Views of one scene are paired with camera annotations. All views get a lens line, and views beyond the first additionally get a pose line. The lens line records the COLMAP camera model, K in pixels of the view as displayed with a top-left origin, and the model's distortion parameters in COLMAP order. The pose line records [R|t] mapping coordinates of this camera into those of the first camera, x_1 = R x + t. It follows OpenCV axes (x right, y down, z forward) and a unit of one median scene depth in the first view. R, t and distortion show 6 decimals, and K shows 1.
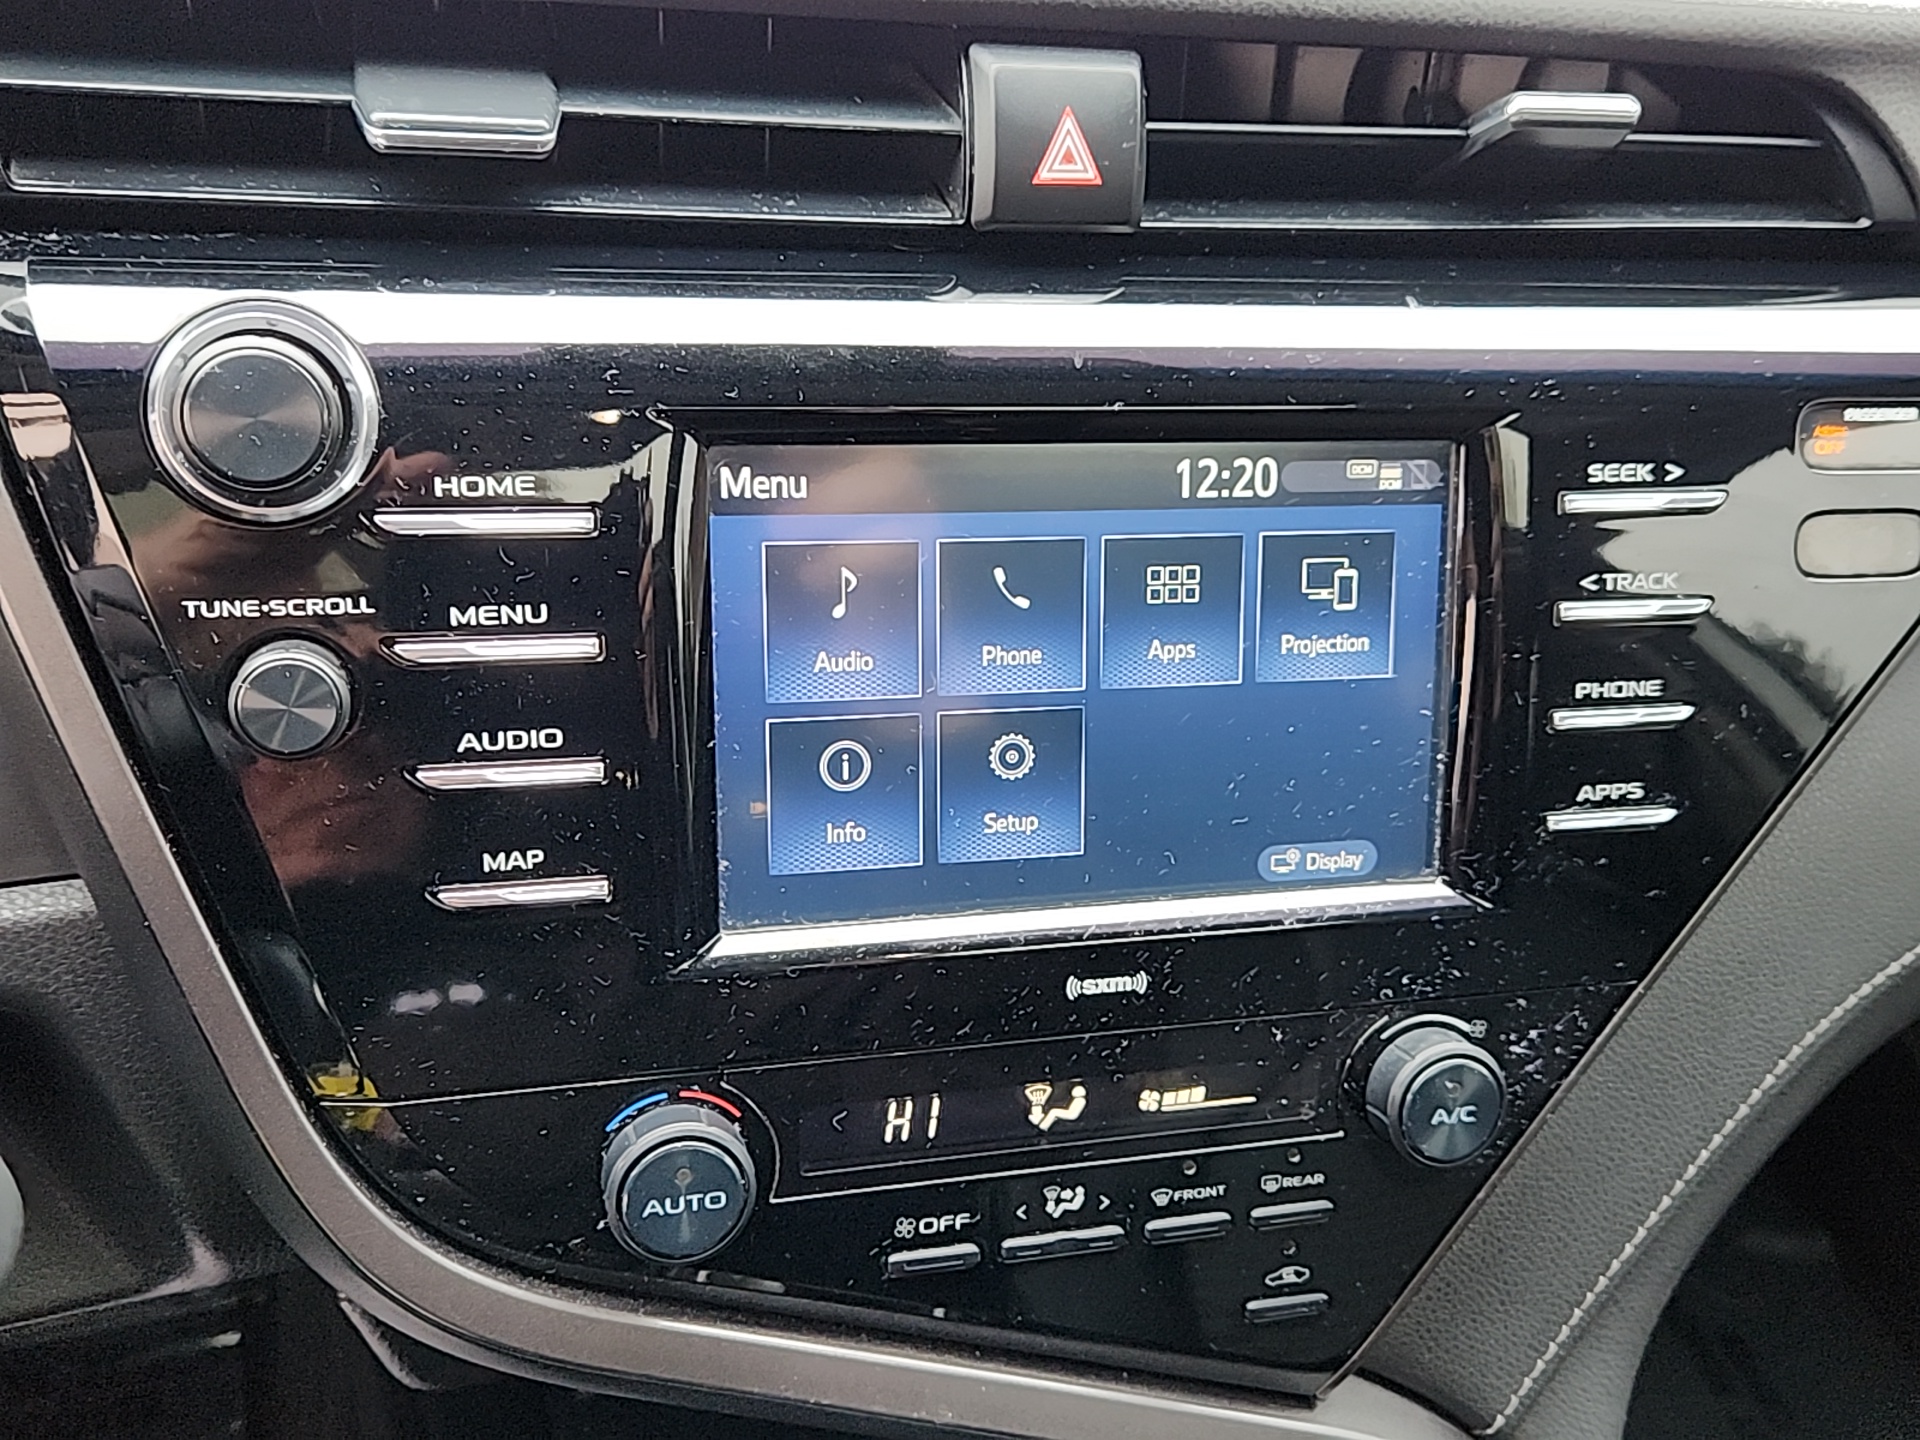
lens RADIAL K [[1603.3, 0, 943.7], [0, 1603.3, 725.8], [0, 0, 1]] dist [0.059202, -0.067156]
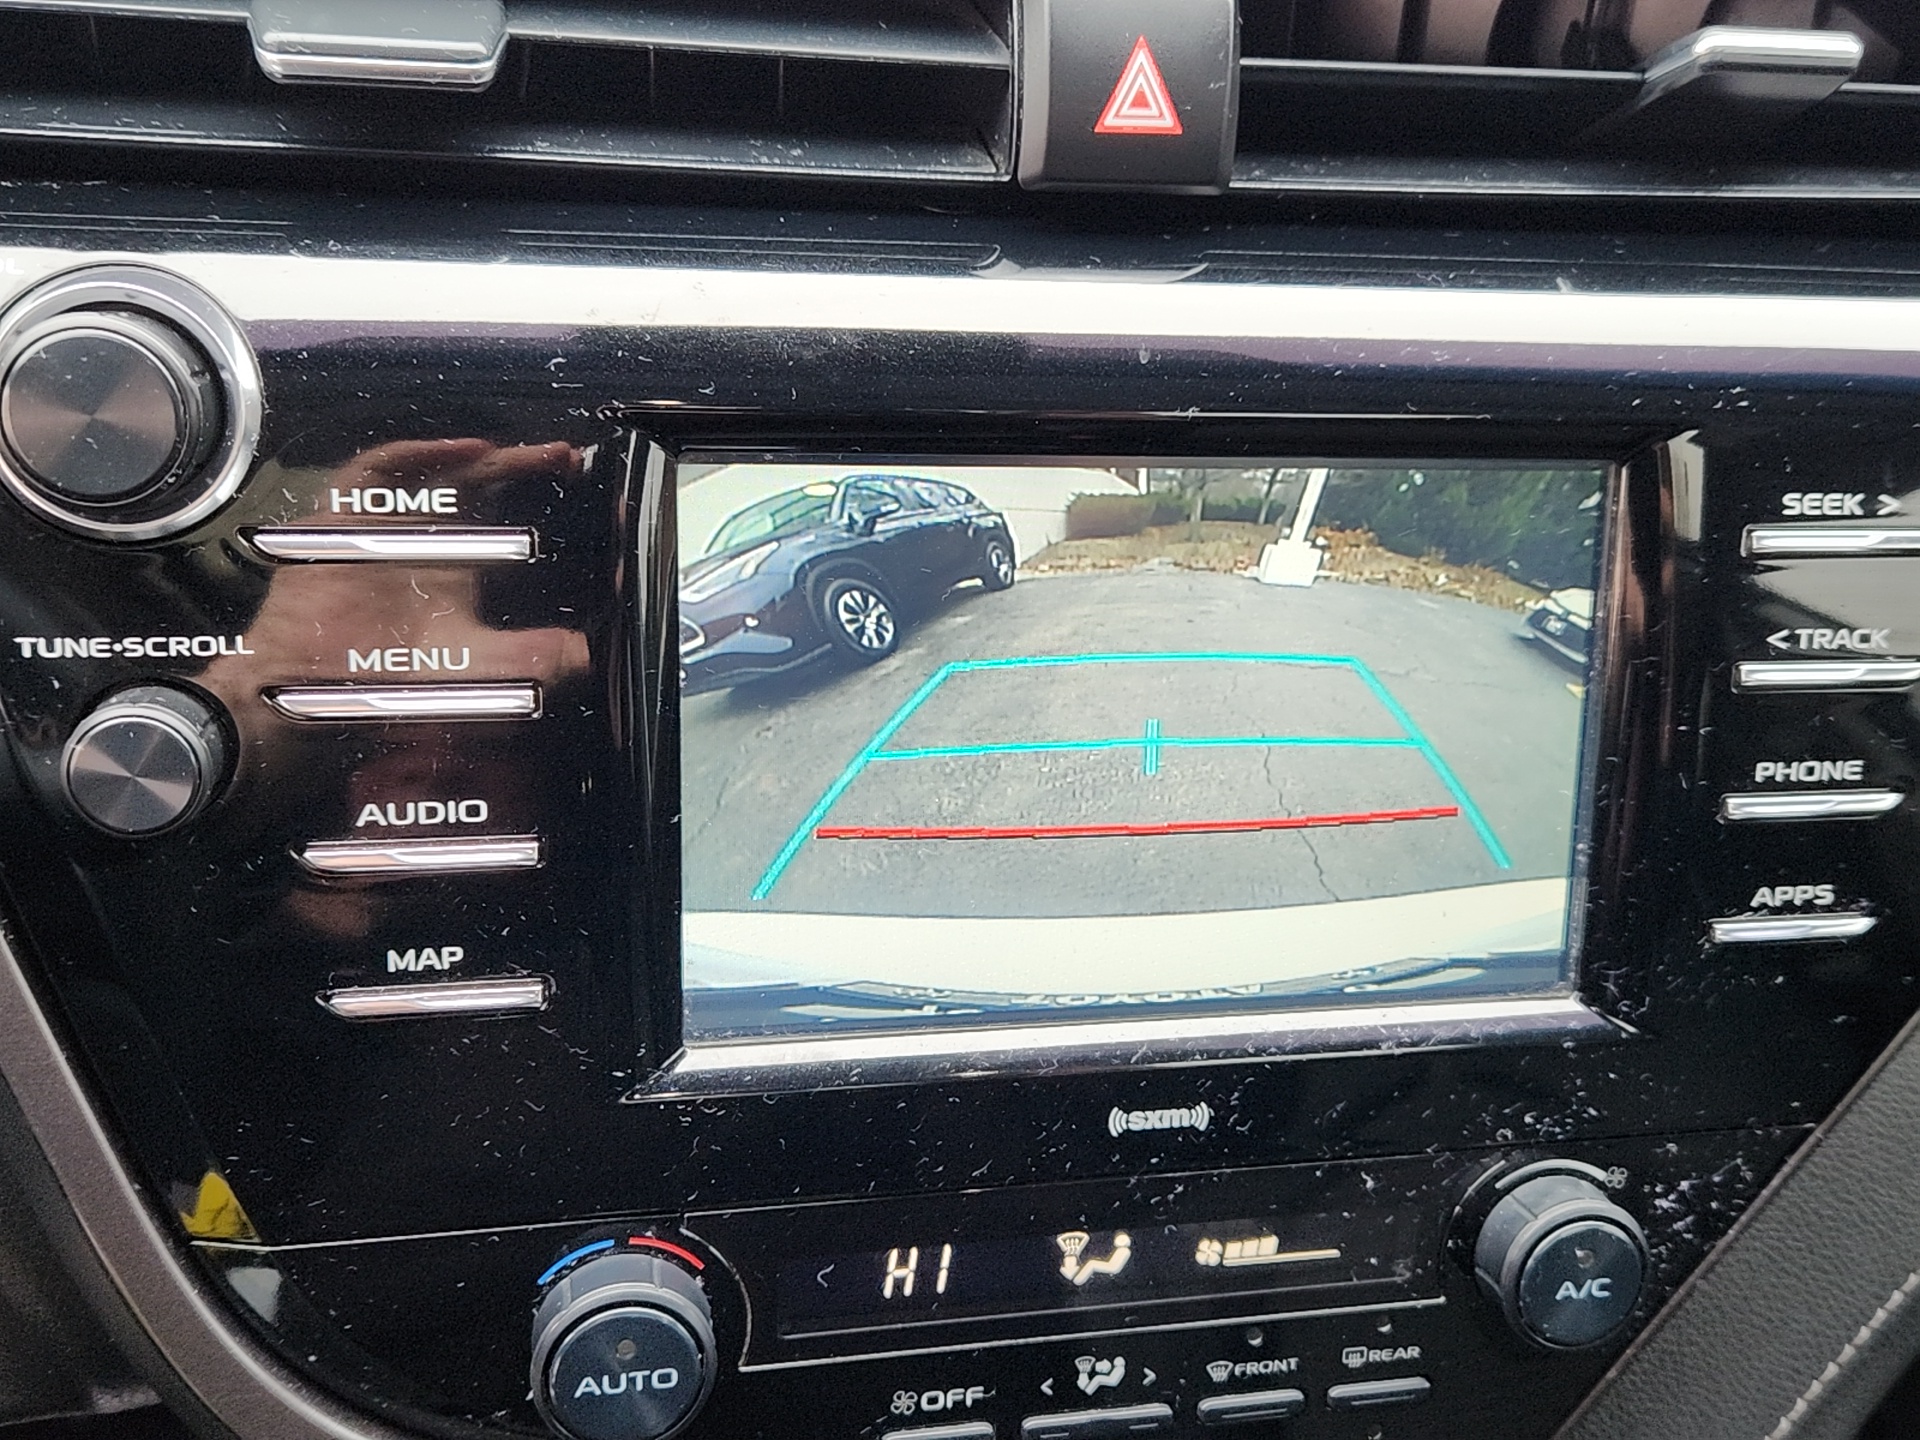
lens RADIAL K [[1603.3, 0, 969.4], [0, 1603.3, 717.6], [0, 0, 1]] dist [0.059202, -0.067156]
pose [[0.998362, 0.029919, -0.048763, 0.039169], [-0.028977, 0.999382, 0.019914, -0.056454], [0.049328, -0.018469, 0.998612, 0.180625]]
